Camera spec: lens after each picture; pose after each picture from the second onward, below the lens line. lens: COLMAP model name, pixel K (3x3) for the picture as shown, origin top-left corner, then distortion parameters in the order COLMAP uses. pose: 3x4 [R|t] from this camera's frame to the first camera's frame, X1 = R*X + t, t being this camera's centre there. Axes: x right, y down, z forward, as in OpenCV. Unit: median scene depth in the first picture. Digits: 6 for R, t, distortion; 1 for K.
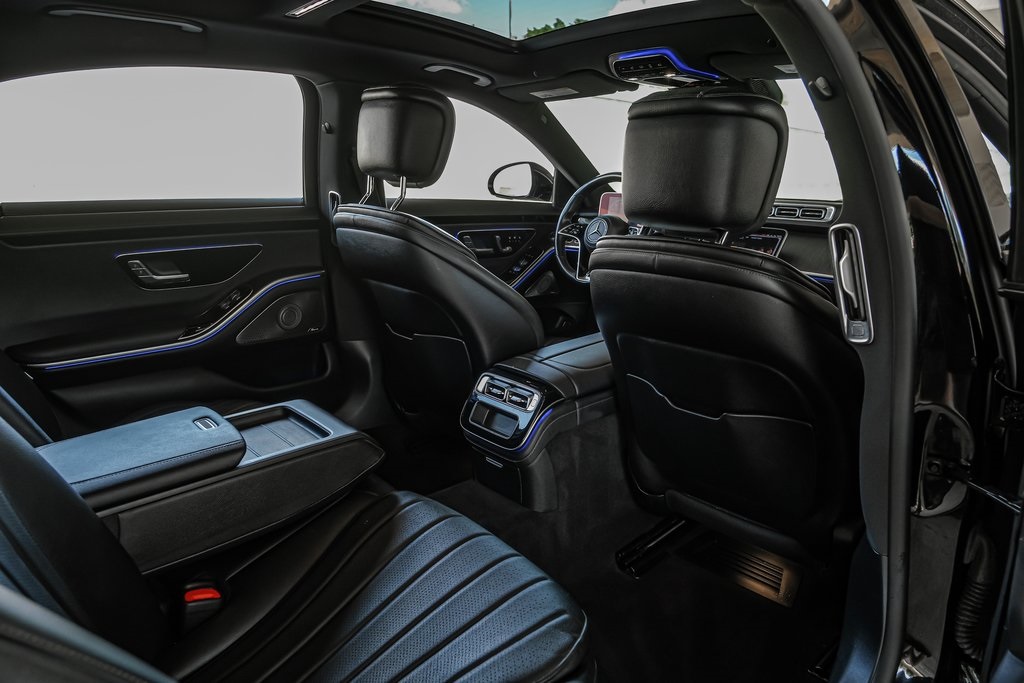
lens RADIAL K [[697.9, 0, 512.0], [0, 697.9, 341.5], [0, 0, 1]] dist [0.004538, 0.002059]
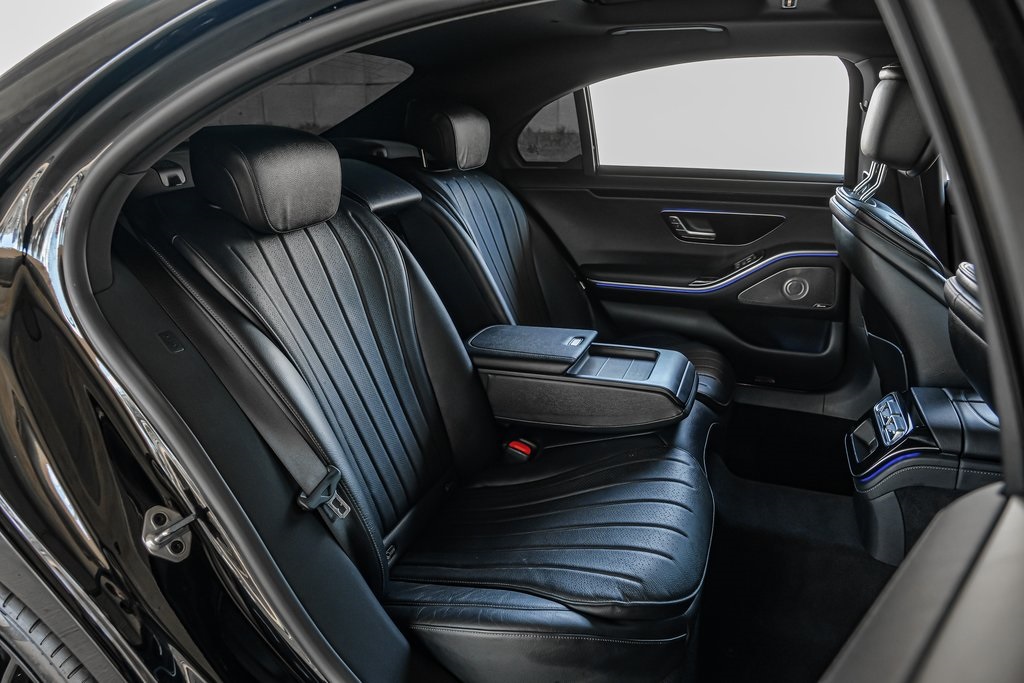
lens RADIAL K [[697.9, 0, 512.0], [0, 697.9, 341.5], [0, 0, 1]] dist [0.004538, 0.002059]
pose [[0.487595, 0.278681, -0.827399, 0.415823], [-0.216487, 0.956685, 0.194648, -0.080462], [0.845804, 0.084212, 0.526805, 0.106223]]
